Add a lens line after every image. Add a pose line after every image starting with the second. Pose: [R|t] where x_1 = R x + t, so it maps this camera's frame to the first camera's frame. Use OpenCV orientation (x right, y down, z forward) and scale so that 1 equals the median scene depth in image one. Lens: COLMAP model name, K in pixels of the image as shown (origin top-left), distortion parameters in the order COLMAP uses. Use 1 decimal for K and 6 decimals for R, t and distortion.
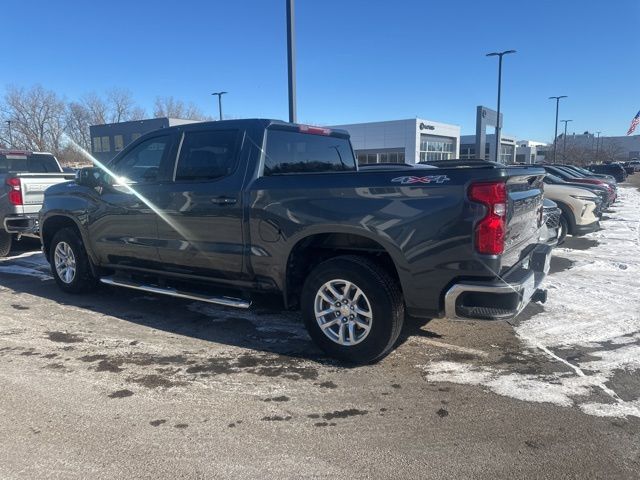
lens RADIAL K [[447.3, 0, 322.3], [0, 447.3, 238.9], [0, 0, 1]] dist [0.060339, -0.080106]
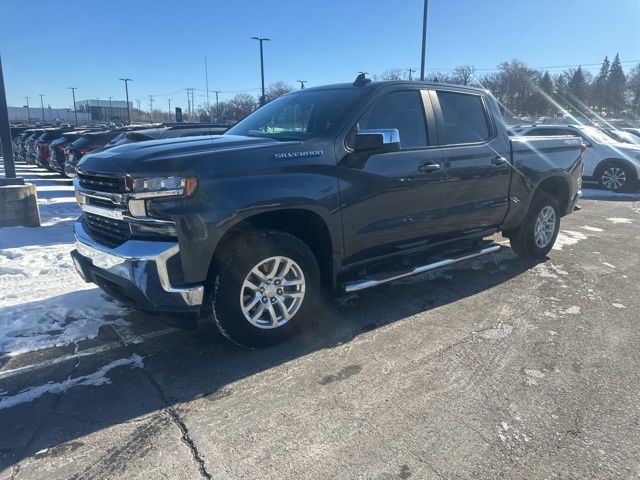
lens RADIAL K [[451.1, 0, 323.0], [0, 451.1, 243.2], [0, 0, 1]] dist [0.030185, -0.037248]
pose [[0.308537, -0.203479, 0.929194, -1.636069], [0.123291, 0.977167, 0.173046, -0.150150], [-0.943188, 0.061171, 0.326579, 1.167102]]
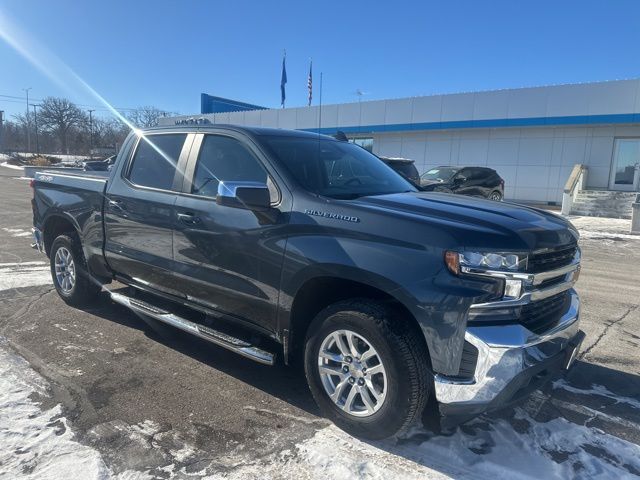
lens RADIAL K [[453.5, 0, 319.1], [0, 453.5, 244.0], [0, 0, 1]] dist [0.026472, -0.035392]
pose [[-0.995371, -0.033769, 0.089981, -0.566540], [-0.005334, 0.954207, 0.299101, -0.424882], [-0.095960, 0.297236, -0.949970, 2.682938]]
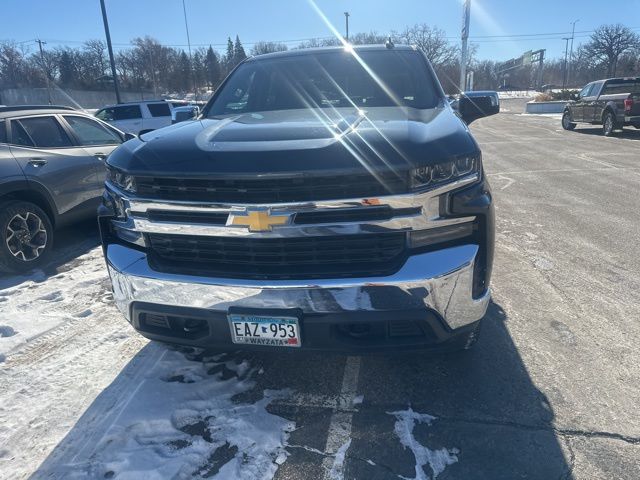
lens RADIAL K [[454.3, 0, 321.8], [0, 454.3, 239.7], [0, 0, 1]] dist [0.020984, -0.027140]
pose [[-0.400004, -0.225045, 0.888454, -1.457965], [0.179913, 0.931244, 0.316885, -0.278668], [-0.898681, 0.286600, -0.332013, 2.022488]]
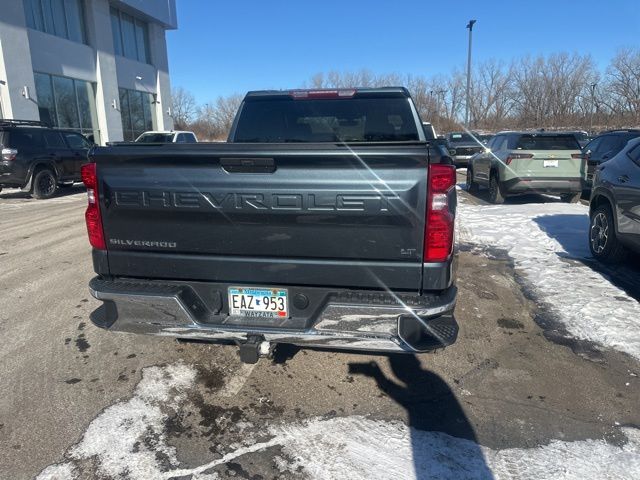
lens RADIAL K [[454.3, 0, 321.8], [0, 454.3, 239.7], [0, 0, 1]] dist [0.020984, -0.027140]
pose [[0.388352, 0.198914, -0.899787, 1.055871], [-0.128651, 0.978566, 0.160804, -0.137656], [0.912487, 0.053310, 0.405618, 0.828694]]
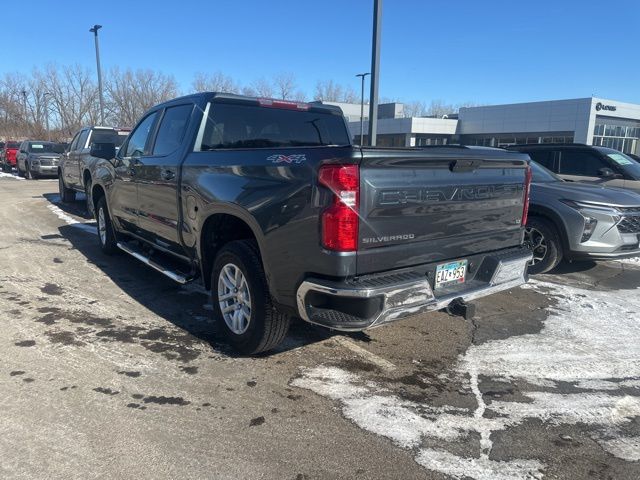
lens RADIAL K [[451.1, 0, 323.0], [0, 451.1, 243.2], [0, 0, 1]] dist [0.030185, -0.037248]
pose [[0.942987, 0.091096, -0.320119, 0.492790], [-0.076880, 0.995421, 0.056797, -0.018930], [0.323827, -0.028948, 0.945673, 0.159484]]
